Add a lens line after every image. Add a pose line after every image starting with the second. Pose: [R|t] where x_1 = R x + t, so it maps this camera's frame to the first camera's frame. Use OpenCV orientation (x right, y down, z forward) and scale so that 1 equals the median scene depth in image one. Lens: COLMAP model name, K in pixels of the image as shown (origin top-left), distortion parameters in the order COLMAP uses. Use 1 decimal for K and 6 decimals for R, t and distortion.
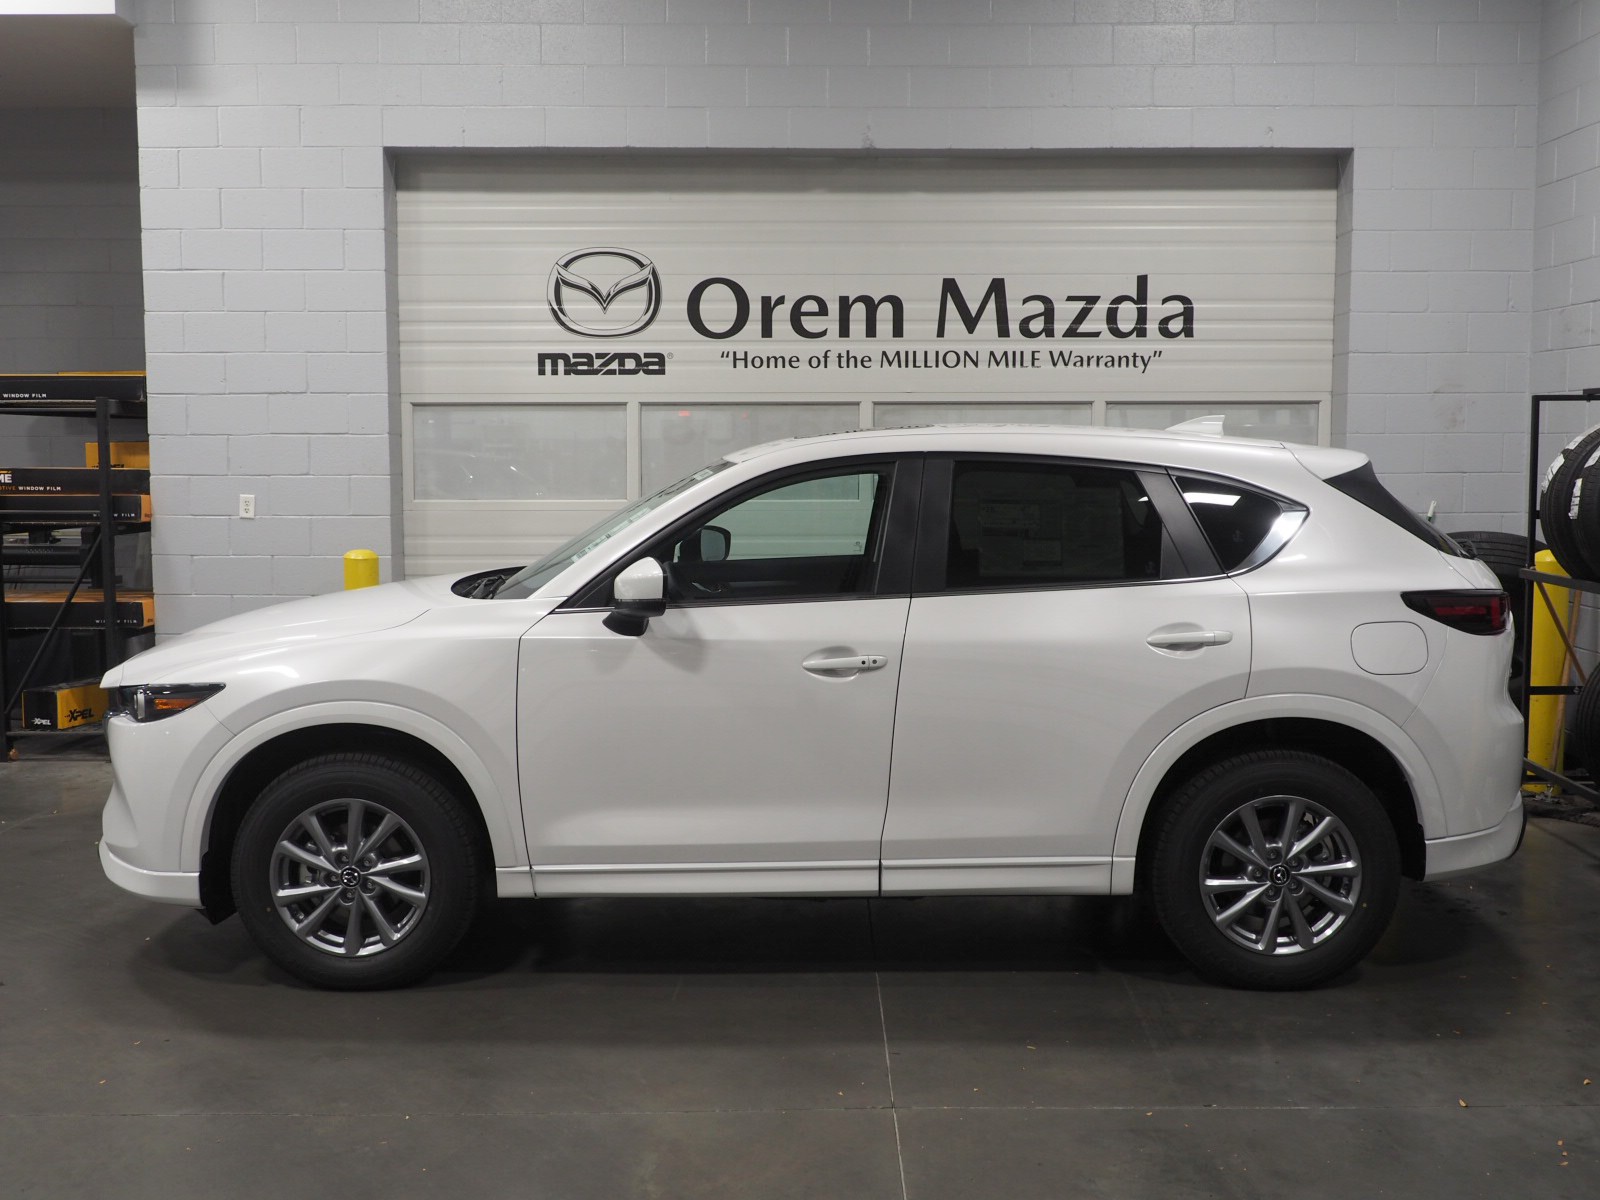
lens RADIAL K [[1643.3, 0, 799.9], [0, 1643.3, 616.6], [0, 0, 1]] dist [-0.003406, 0.000000]
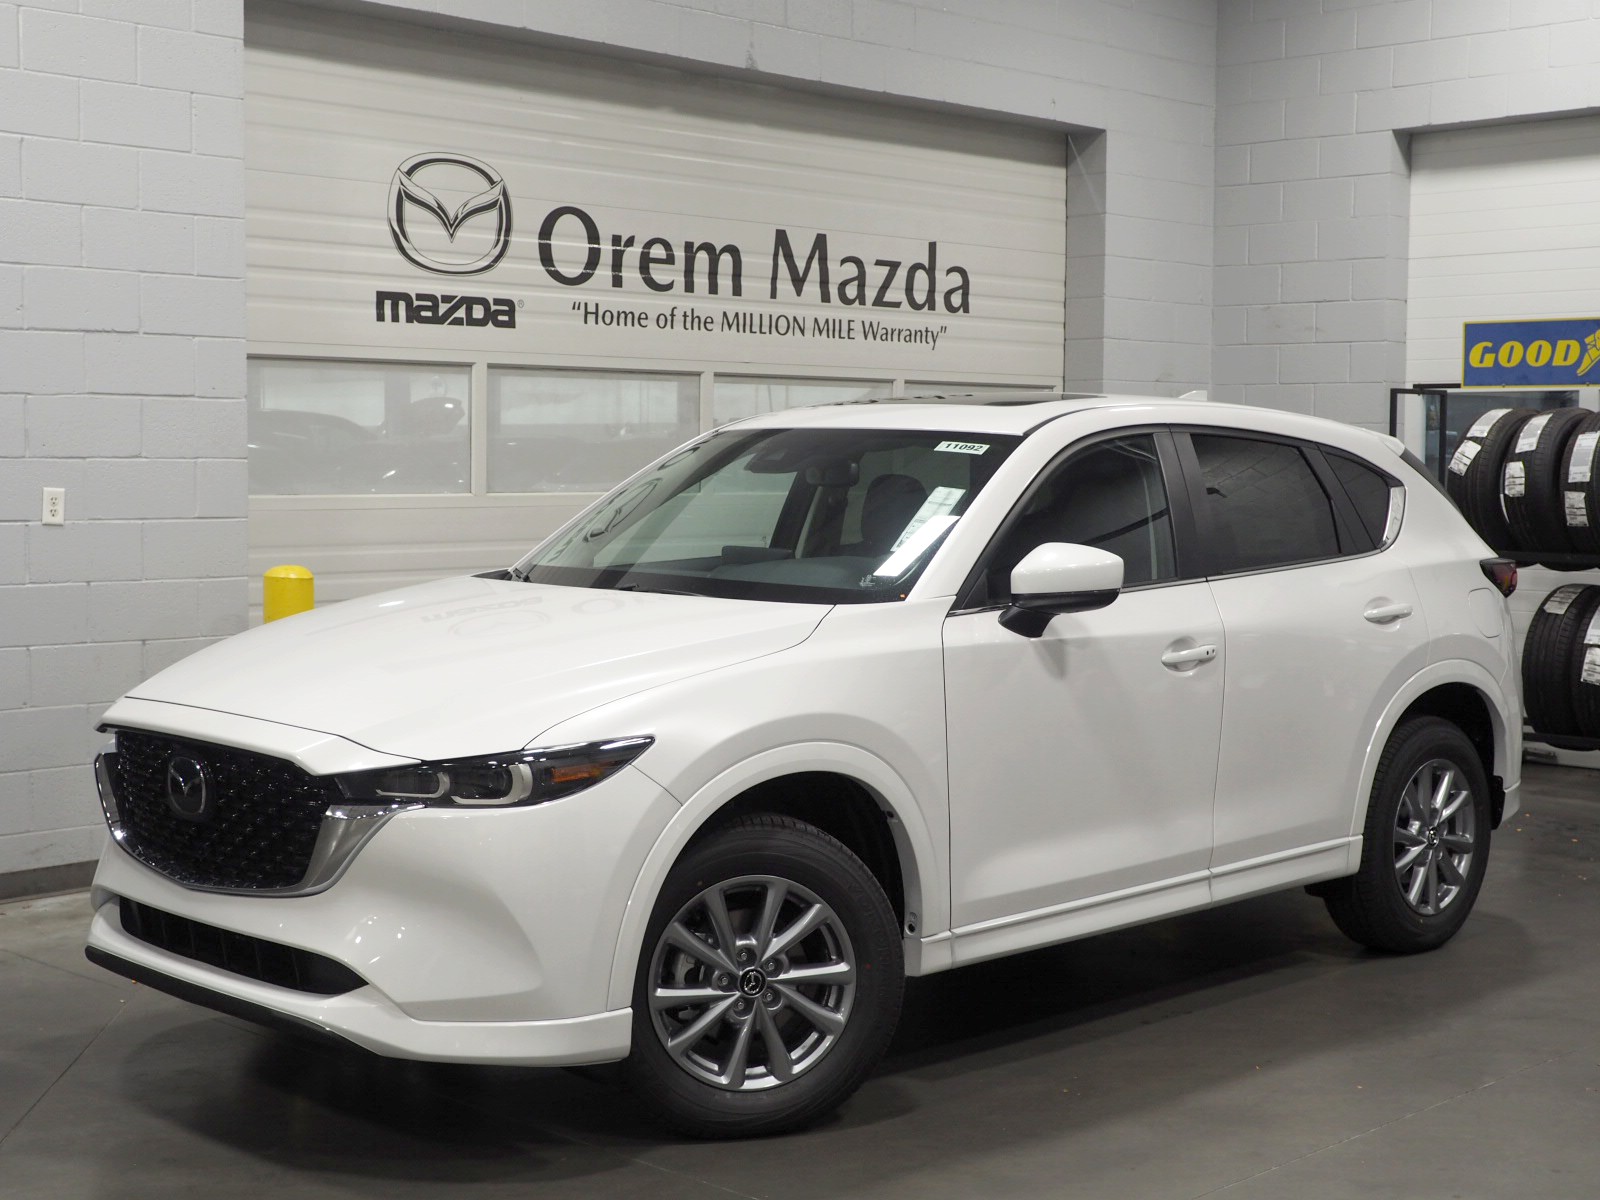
lens RADIAL K [[2190.5, 0, 799.1], [0, 2190.5, 589.1], [0, 0, 1]] dist [-0.019224, 0.000000]
pose [[0.730117, -0.036304, 0.682357, -0.679574], [0.066437, 0.997628, -0.018009, -0.000722], [-0.680085, 0.058482, 0.730797, 0.182897]]
